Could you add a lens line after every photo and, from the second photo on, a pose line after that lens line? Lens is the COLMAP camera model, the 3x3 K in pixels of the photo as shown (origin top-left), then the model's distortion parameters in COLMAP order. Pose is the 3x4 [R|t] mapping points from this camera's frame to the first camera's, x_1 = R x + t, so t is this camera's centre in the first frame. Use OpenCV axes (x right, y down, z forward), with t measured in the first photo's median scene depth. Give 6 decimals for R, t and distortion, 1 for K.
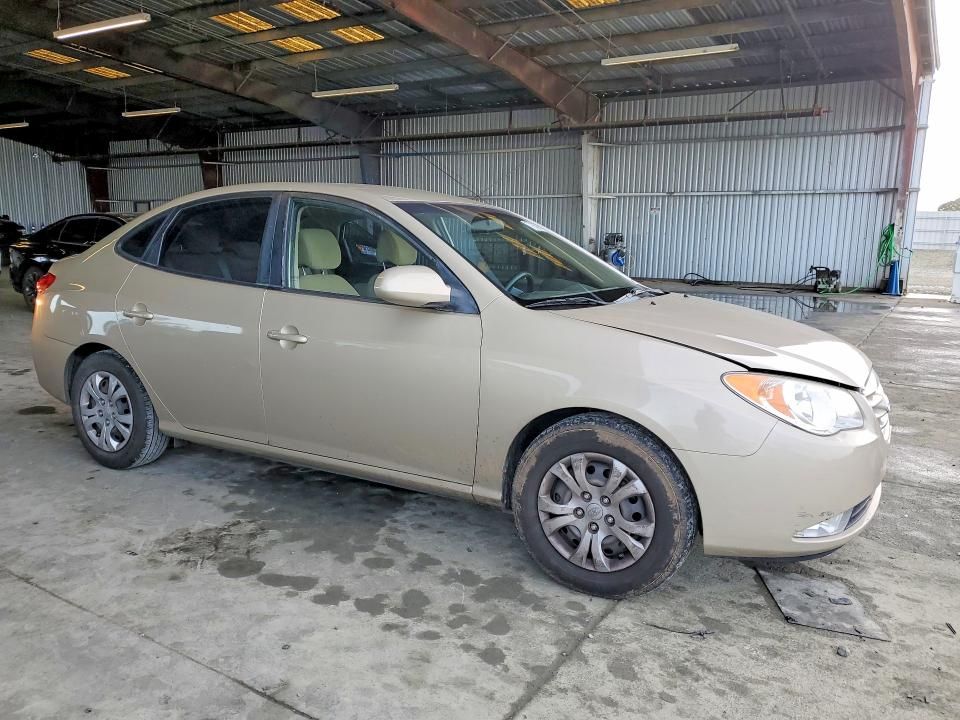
lens RADIAL K [[760.4, 0, 471.8], [0, 760.4, 362.5], [0, 0, 1]] dist [0.002069, 0.002653]
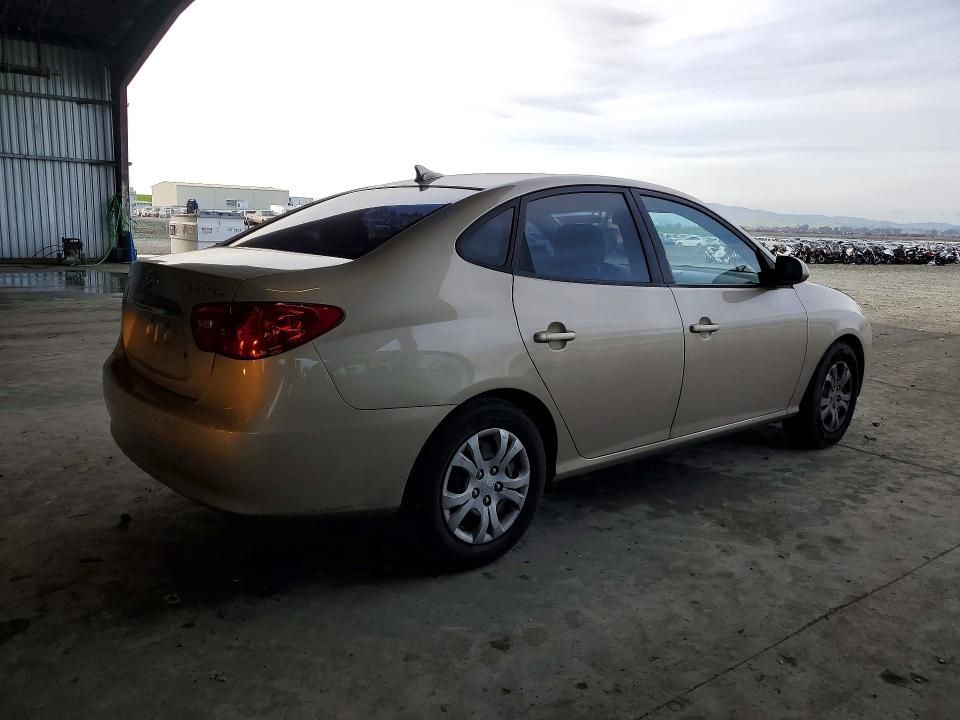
lens RADIAL K [[760.4, 0, 471.8], [0, 760.4, 362.5], [0, 0, 1]] dist [0.002069, 0.002653]
pose [[0.339640, -0.171310, 0.924823, -1.415999], [0.128186, 0.982530, 0.134923, -0.180603], [-0.931780, 0.072724, 0.355665, 0.969416]]
